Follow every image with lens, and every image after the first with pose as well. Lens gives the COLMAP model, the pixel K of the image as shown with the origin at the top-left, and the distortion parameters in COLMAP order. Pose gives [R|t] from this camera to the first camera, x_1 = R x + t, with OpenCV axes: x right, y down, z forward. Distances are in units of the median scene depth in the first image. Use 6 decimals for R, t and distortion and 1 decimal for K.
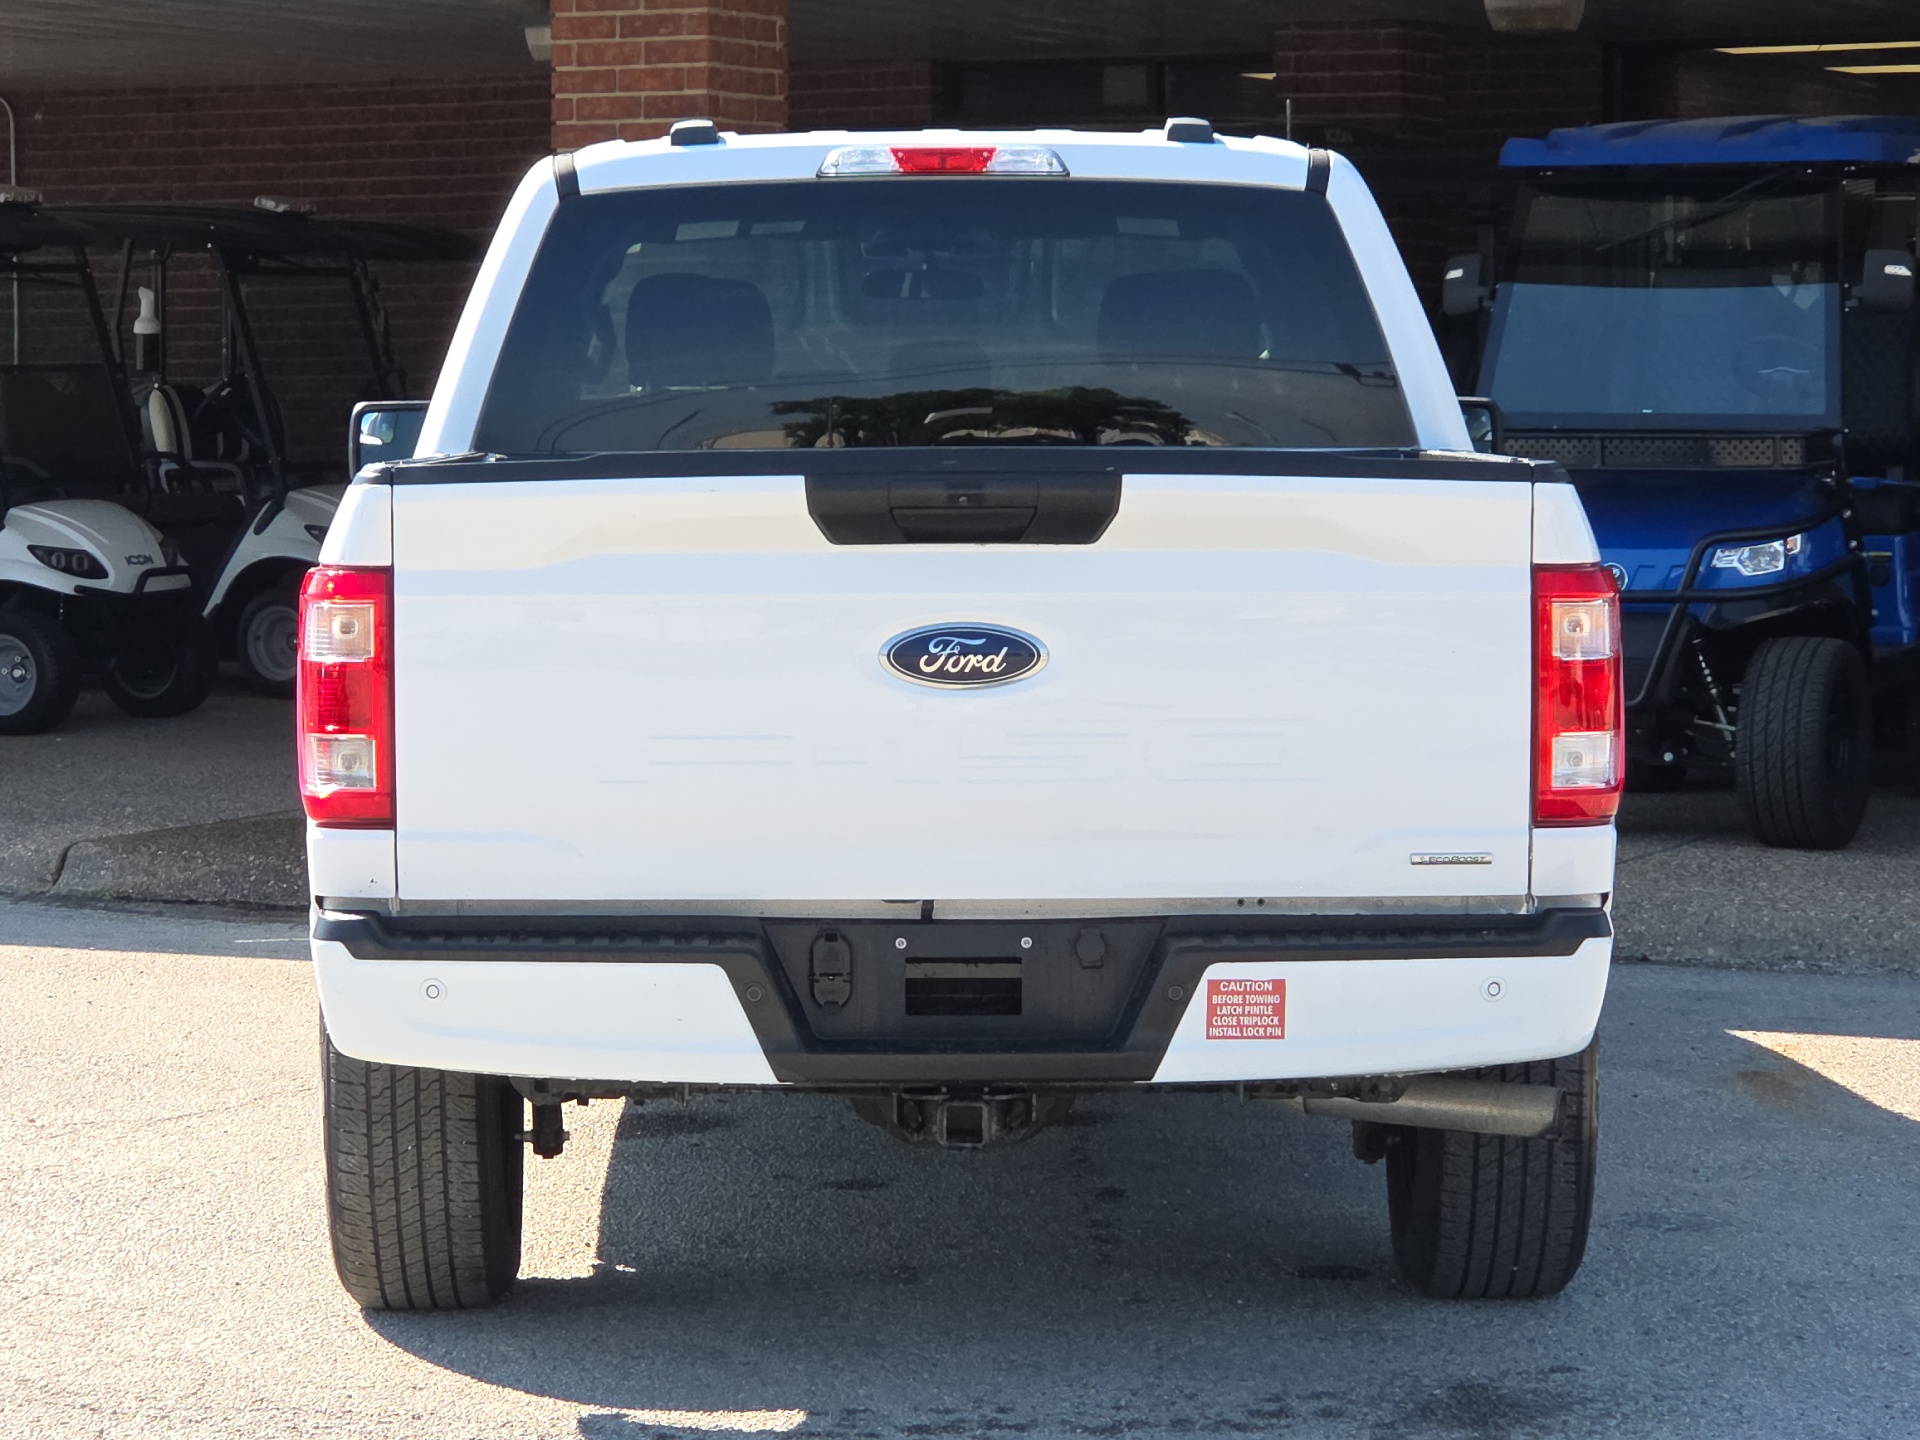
lens RADIAL K [[5291.9, 0, 947.8], [0, 5291.9, 701.9], [0, 0, 1]] dist [-0.232557, 0.000000]
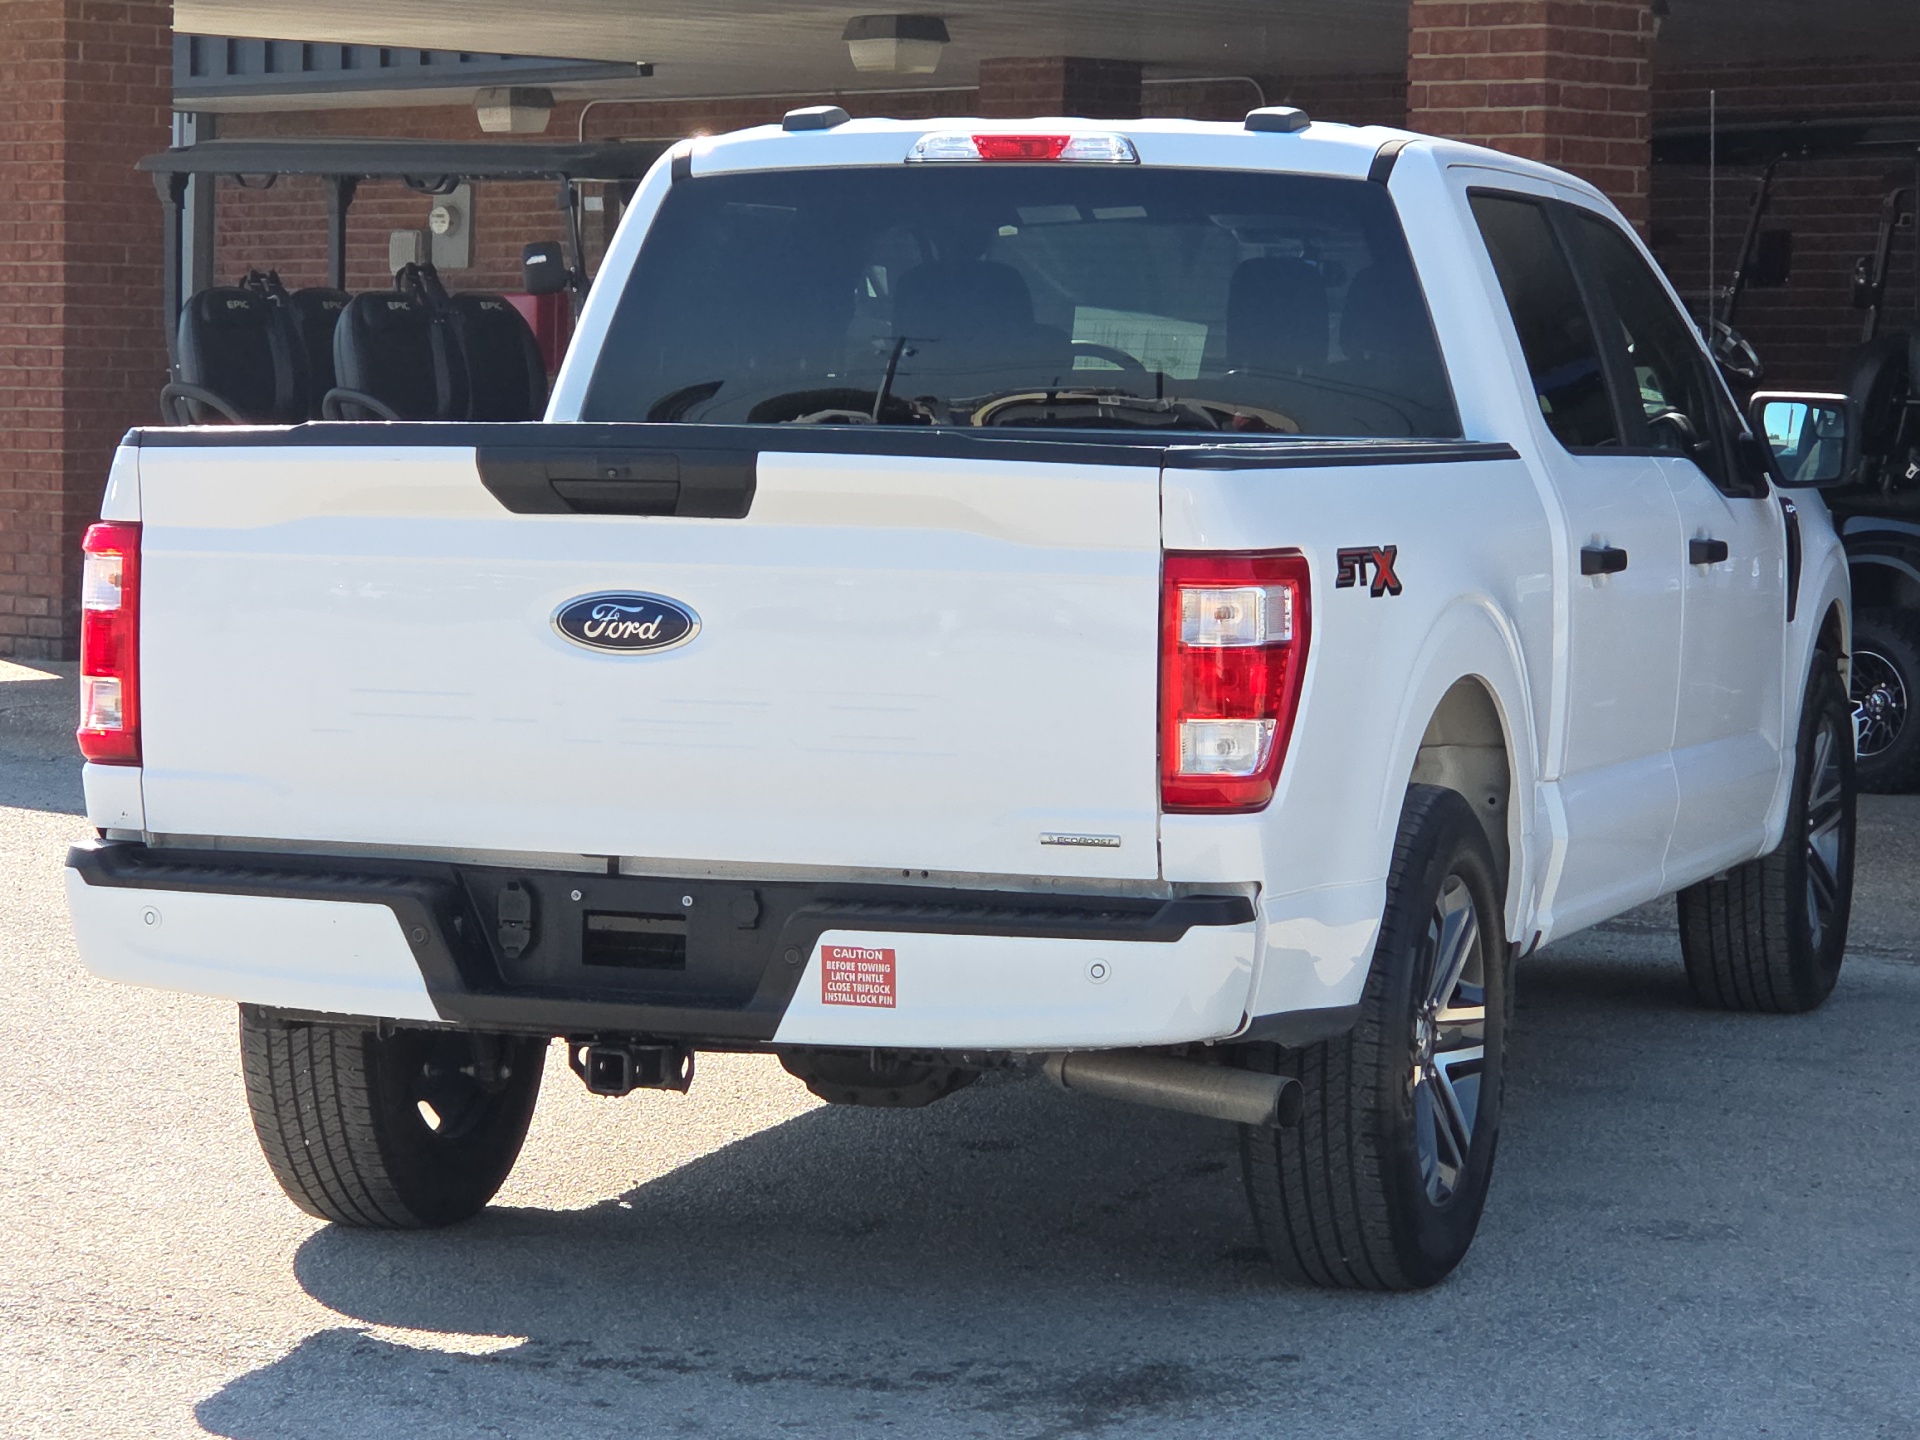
lens RADIAL K [[5291.9, 0, 976.0], [0, 5291.9, 706.5], [0, 0, 1]] dist [-0.232557, 0.000000]
pose [[0.948749, 0.037939, -0.313744, 0.358660], [-0.036815, 0.999277, 0.009510, -0.004223], [0.313878, 0.002528, 0.949460, 0.030305]]
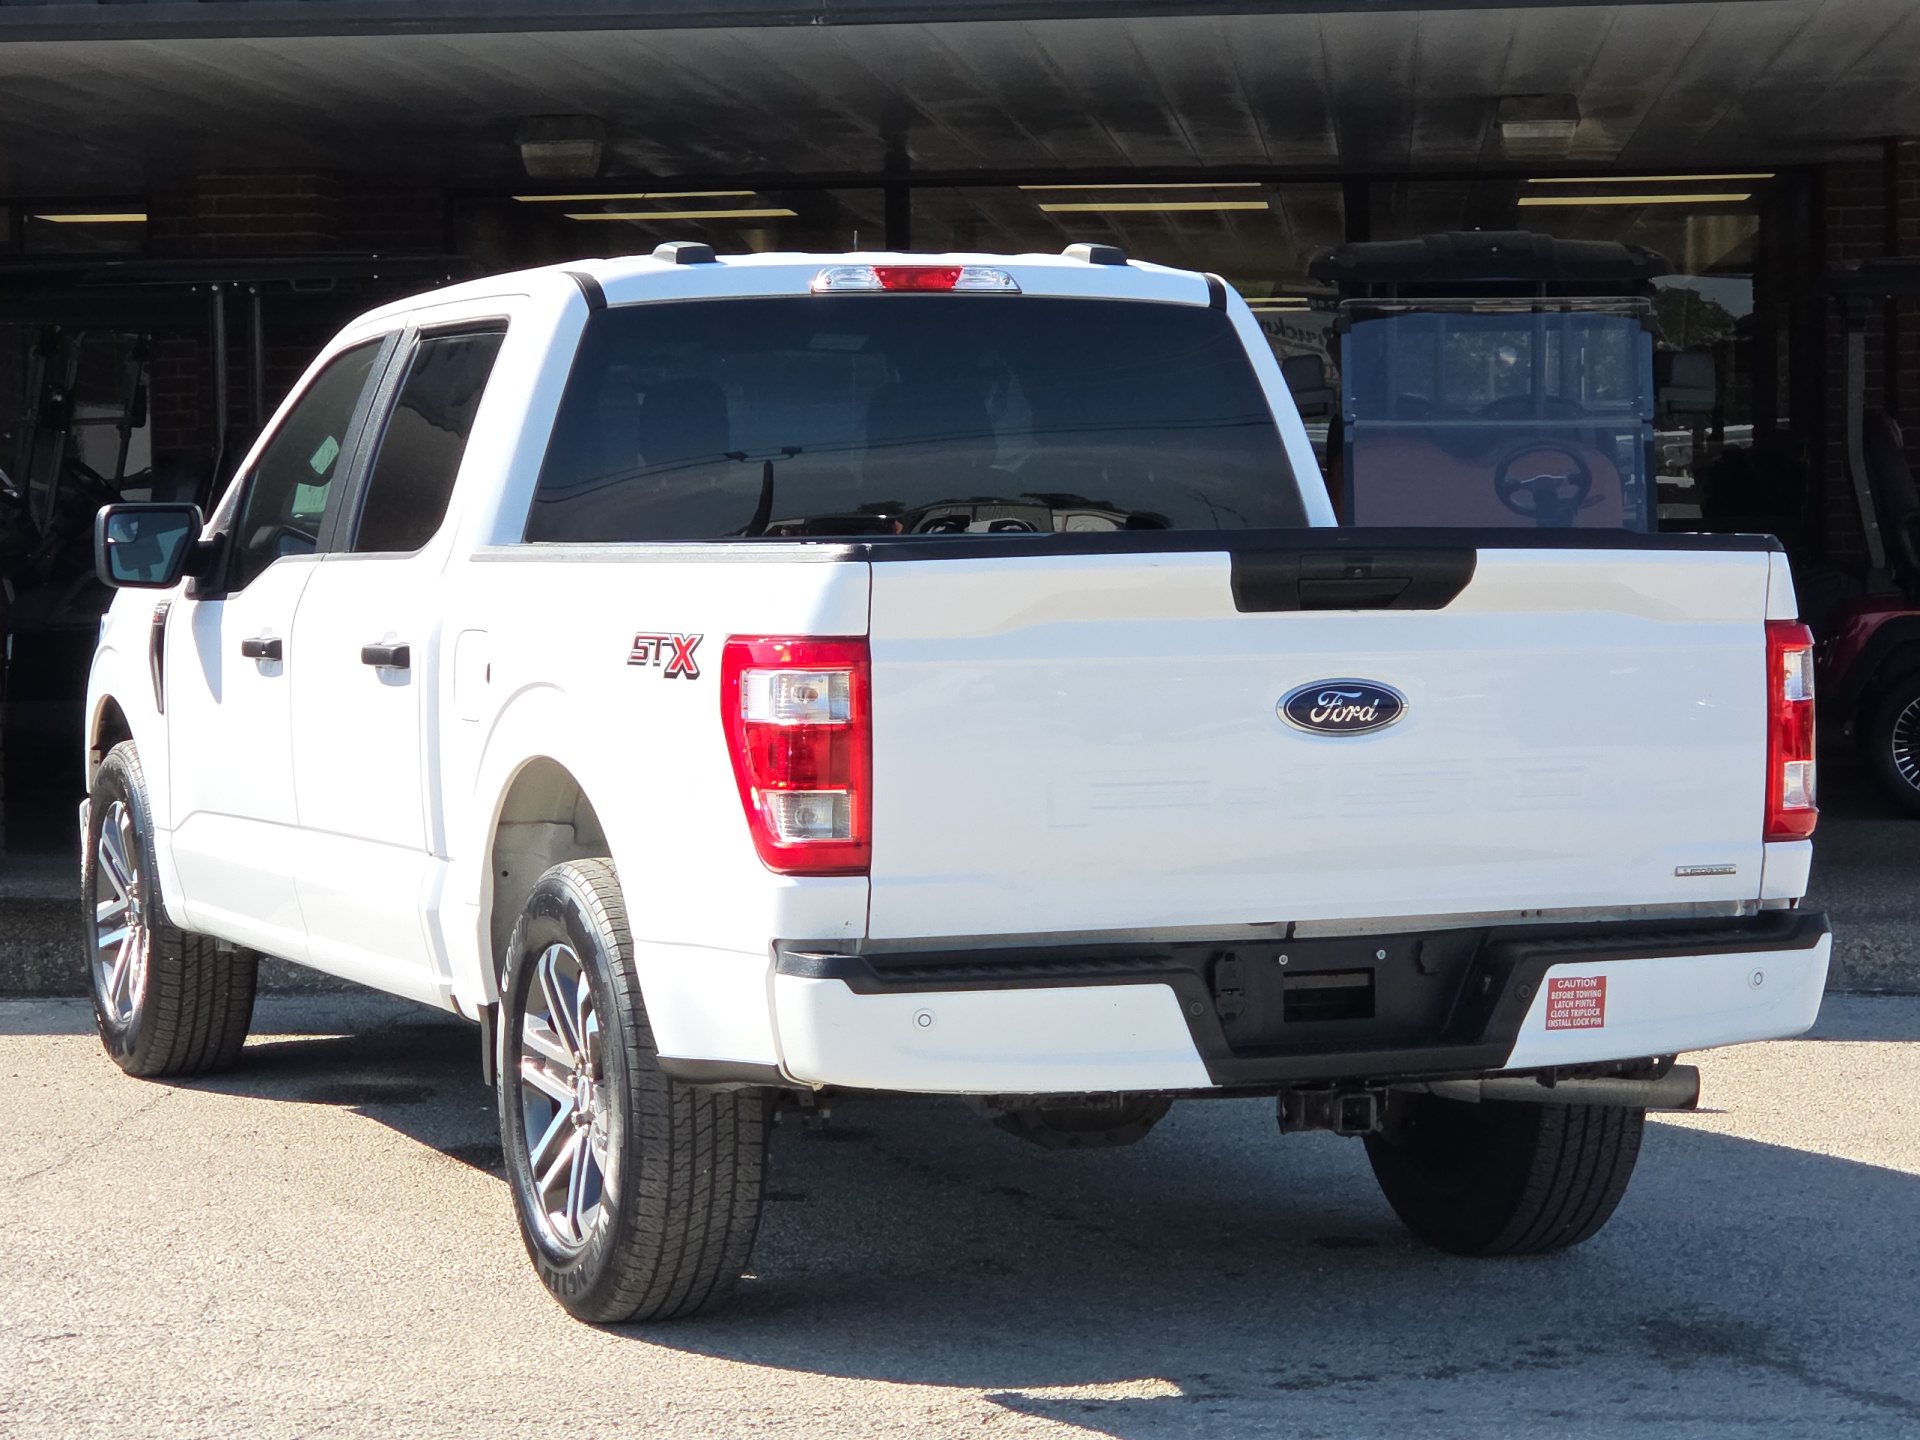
lens RADIAL K [[4738.1, 0, 969.1], [0, 4738.1, 730.5], [0, 0, 1]] dist [-0.252772, 0.000000]
pose [[0.937428, -0.022422, 0.347457, -0.390421], [0.026480, 0.999625, -0.006935, 0.001197], [-0.347171, 0.015701, 0.937670, 0.057621]]
